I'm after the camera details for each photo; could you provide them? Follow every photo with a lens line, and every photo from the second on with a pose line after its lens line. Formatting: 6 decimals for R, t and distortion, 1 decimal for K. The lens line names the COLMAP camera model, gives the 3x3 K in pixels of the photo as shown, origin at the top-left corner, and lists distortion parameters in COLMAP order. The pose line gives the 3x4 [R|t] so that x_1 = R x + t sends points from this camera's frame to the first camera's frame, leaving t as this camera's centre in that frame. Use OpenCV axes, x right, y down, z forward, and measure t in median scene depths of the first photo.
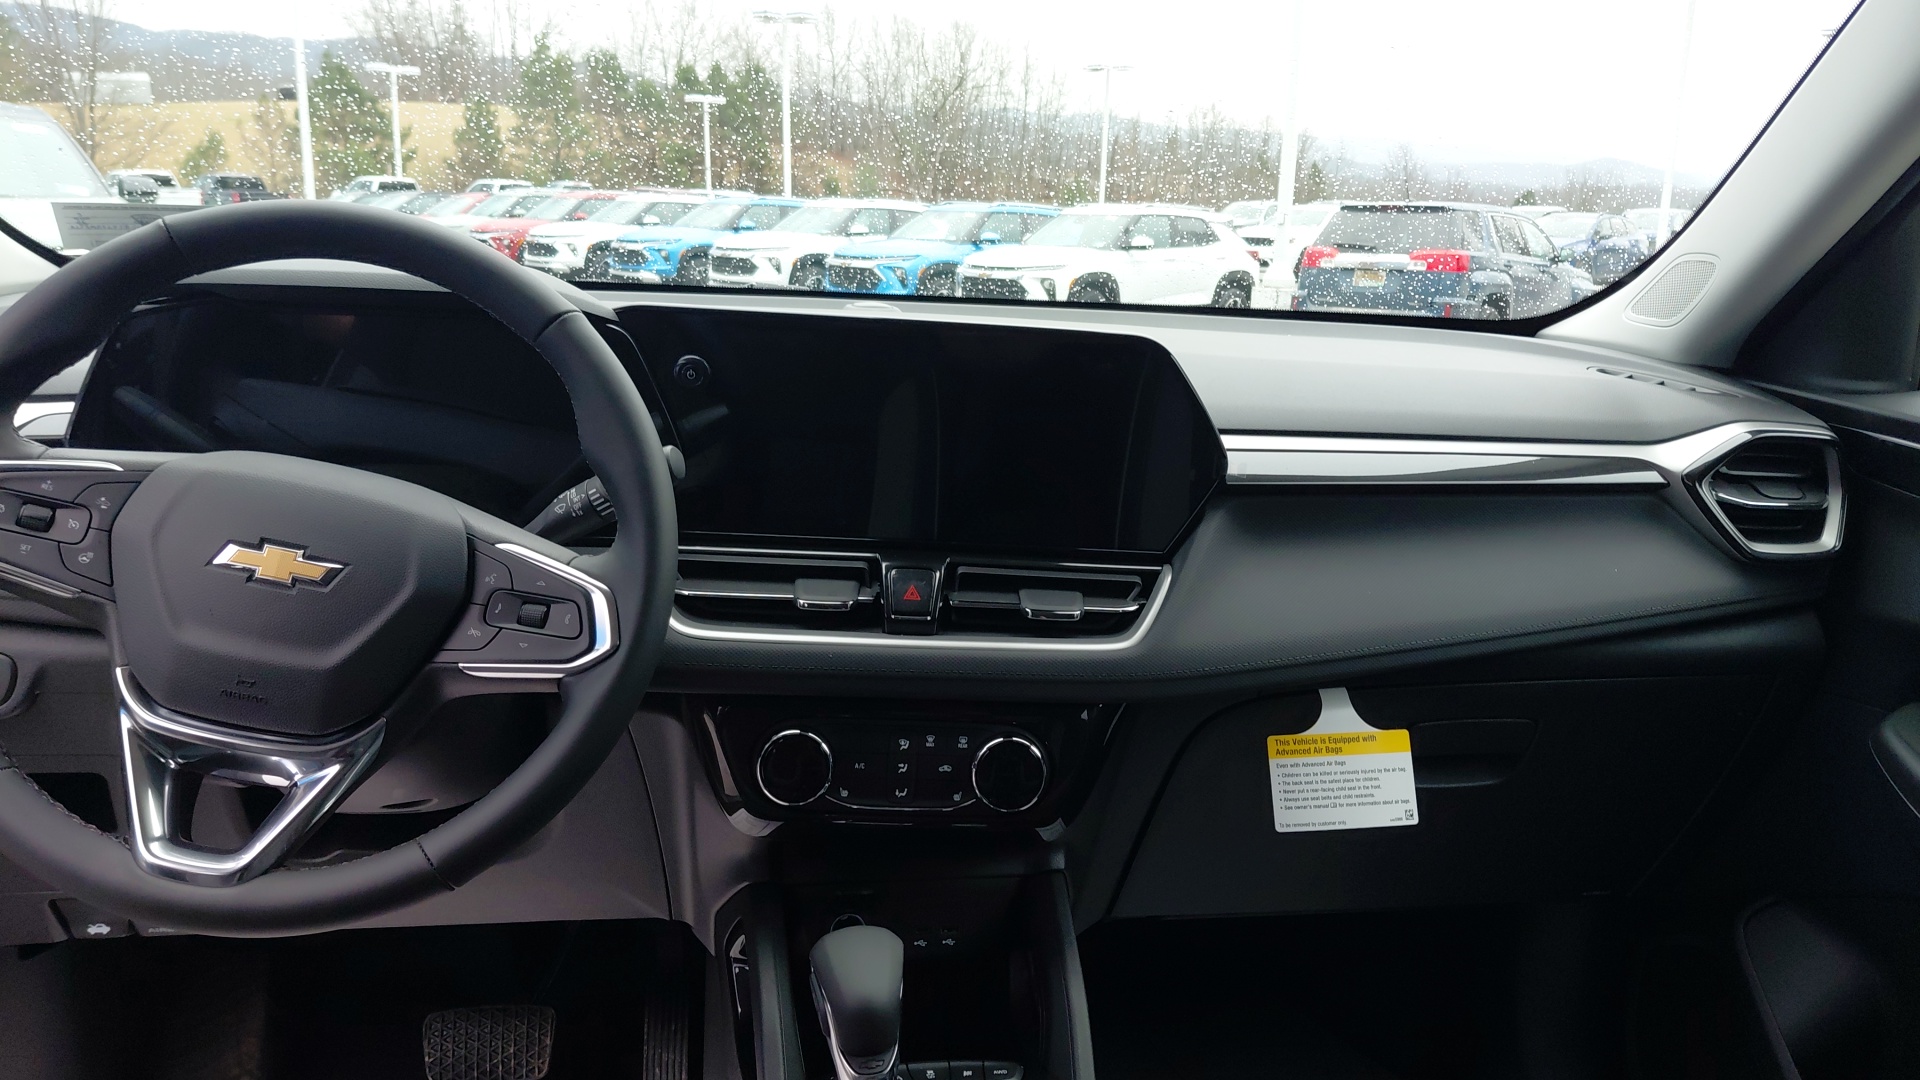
lens RADIAL K [[1412.4, 0, 960.0], [0, 1412.4, 540.0], [0, 0, 1]] dist [0.108827, -0.228944]
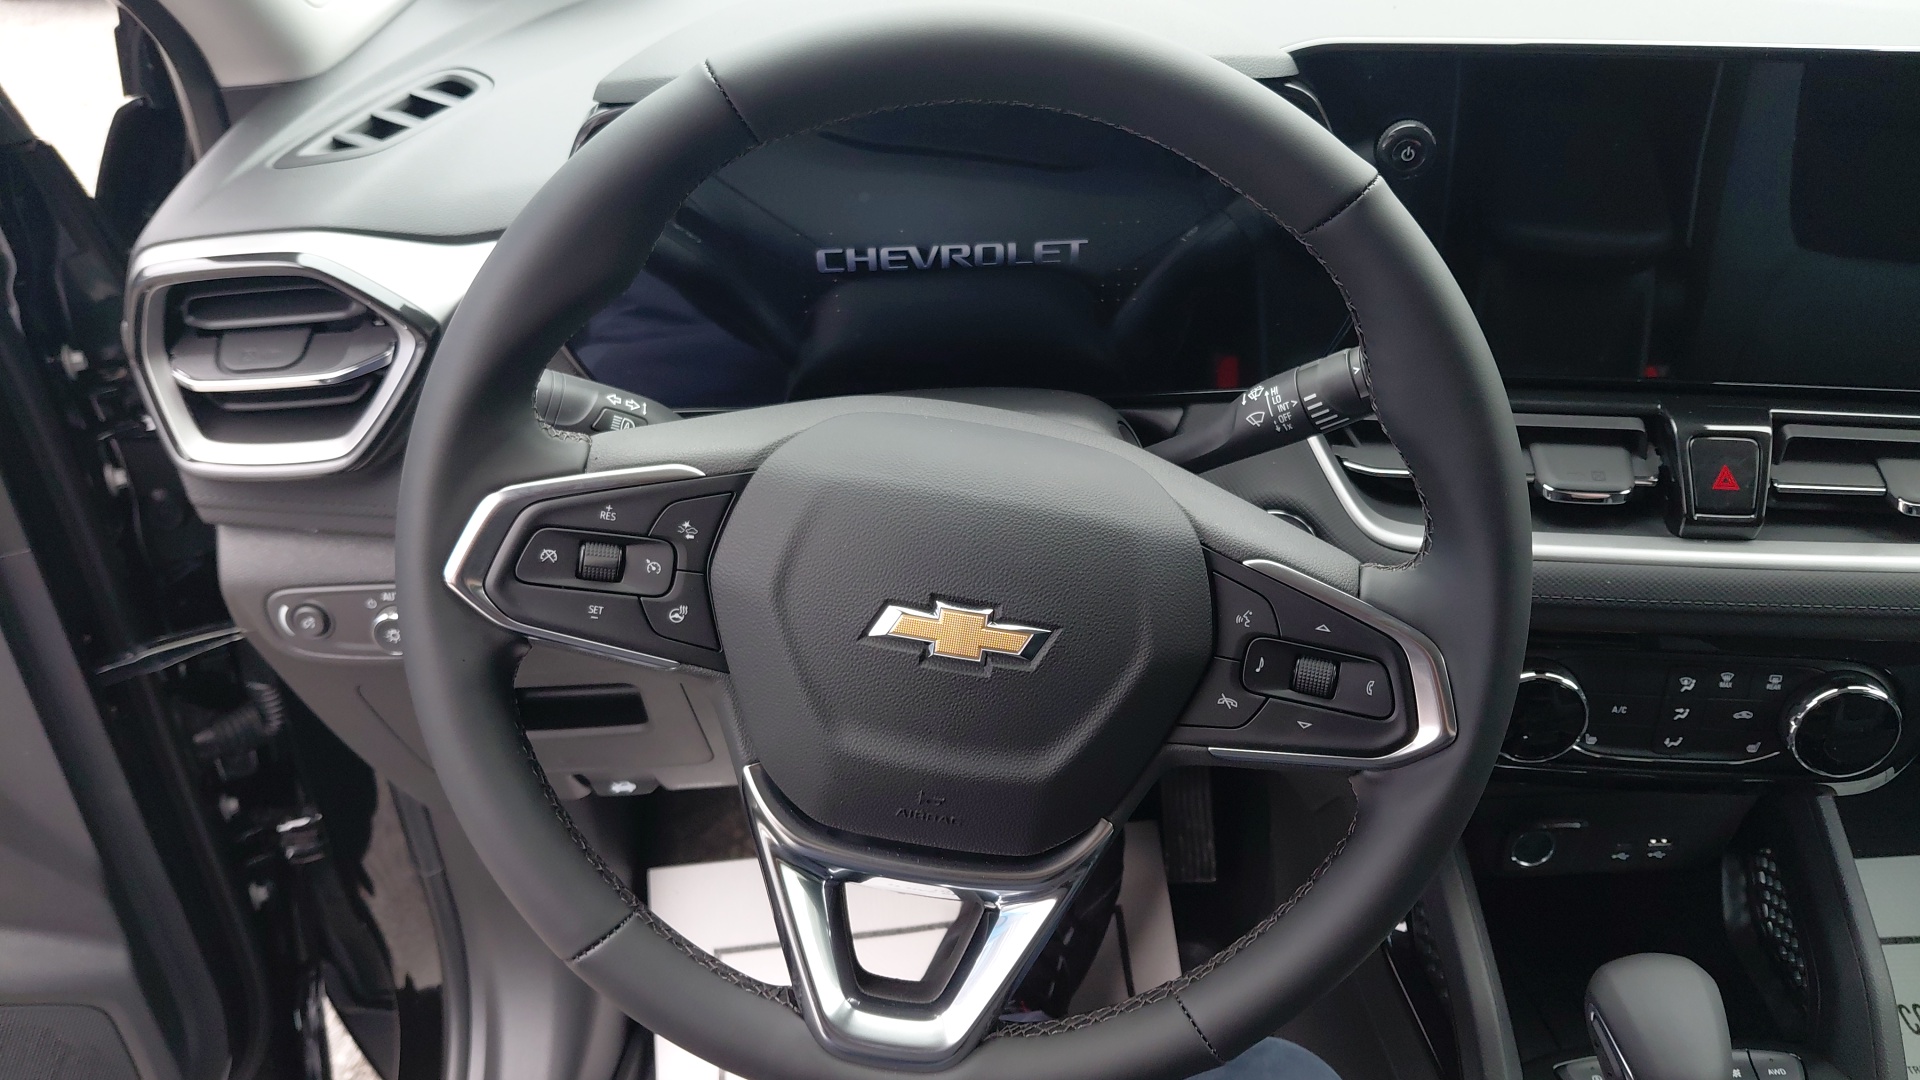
lens RADIAL K [[1412.4, 0, 960.0], [0, 1412.4, 540.0], [0, 0, 1]] dist [0.108827, -0.228944]
pose [[0.984030, 0.020649, -0.176802, -0.271607], [0.046275, 0.929422, 0.366105, -0.200380], [0.171884, -0.368440, 0.913624, 0.309961]]
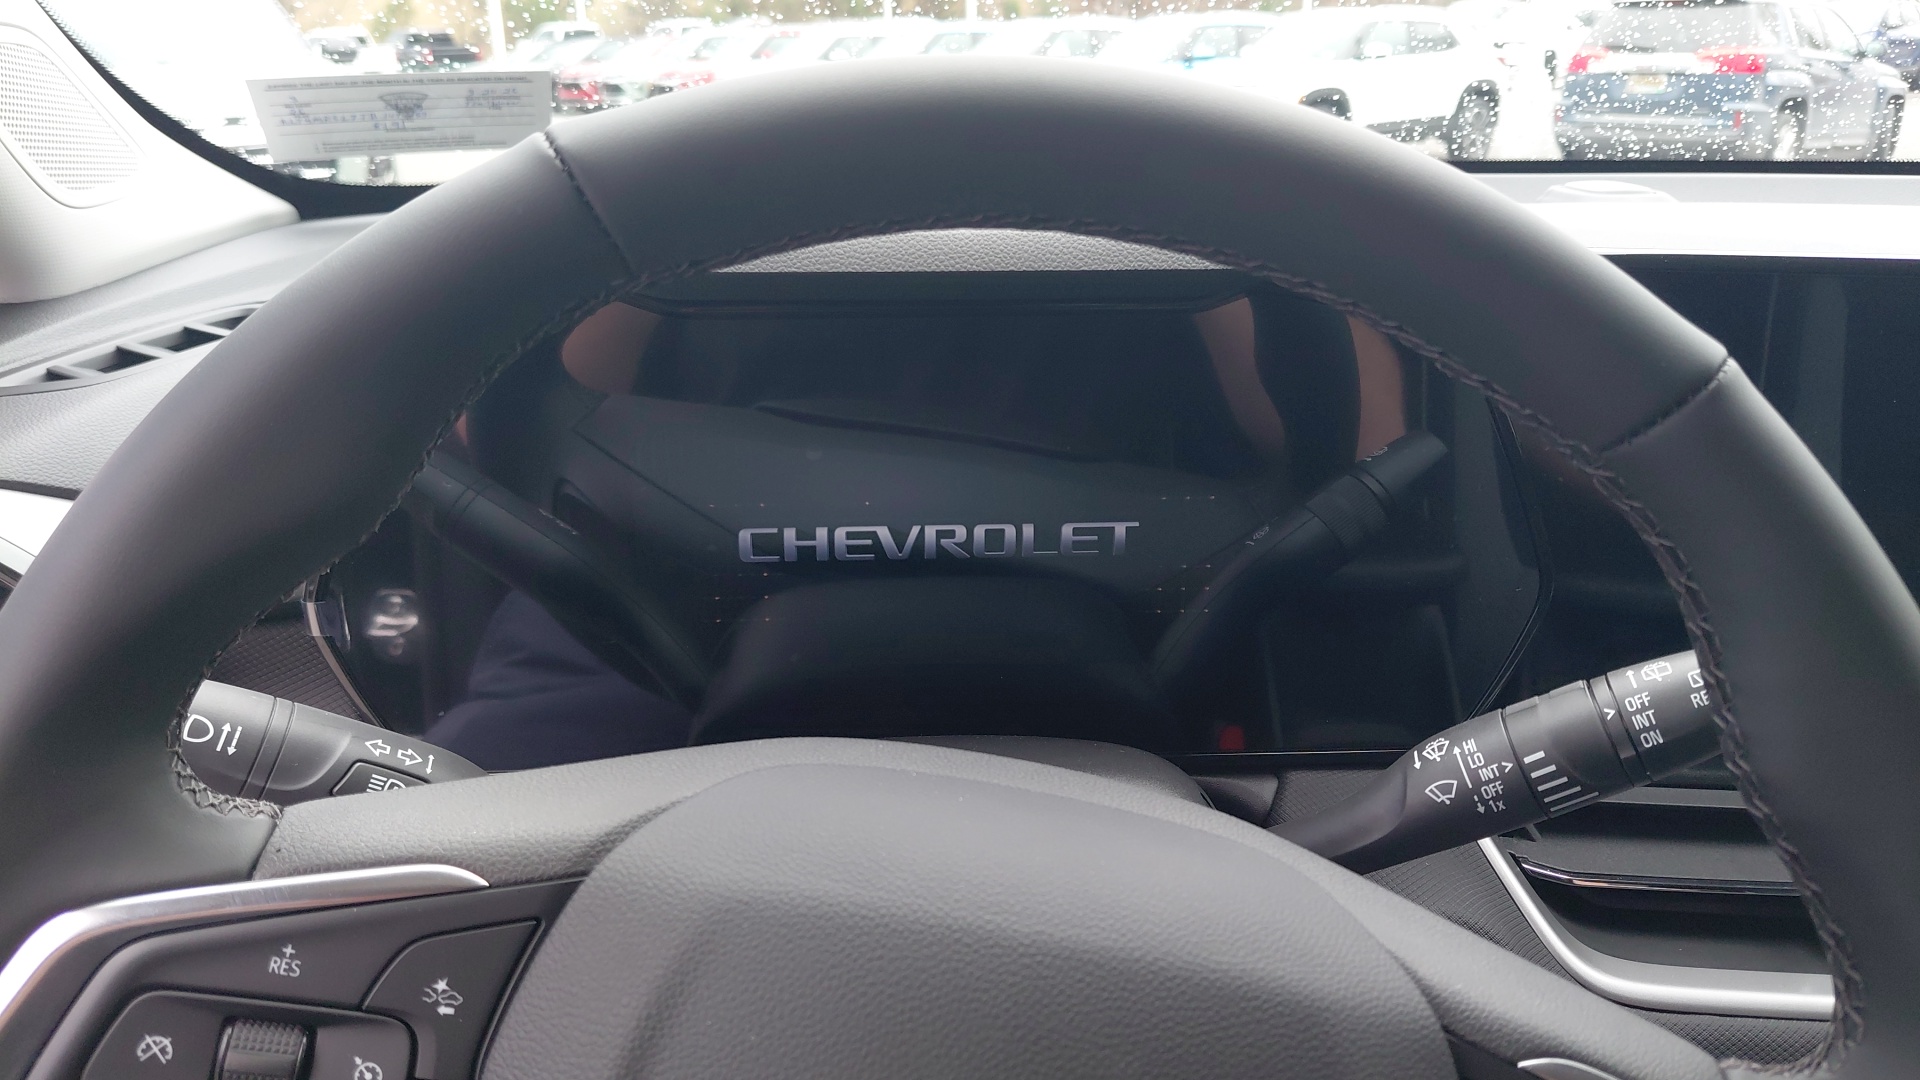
lens RADIAL K [[1419.6, 0, 960.0], [0, 1419.6, 540.0], [0, 0, 1]] dist [0.117096, -0.216643]
pose [[0.991043, -0.007868, -0.133308, -0.330119], [0.022680, 0.993677, 0.109962, -0.130079], [0.131600, -0.112000, 0.984956, 0.525789]]
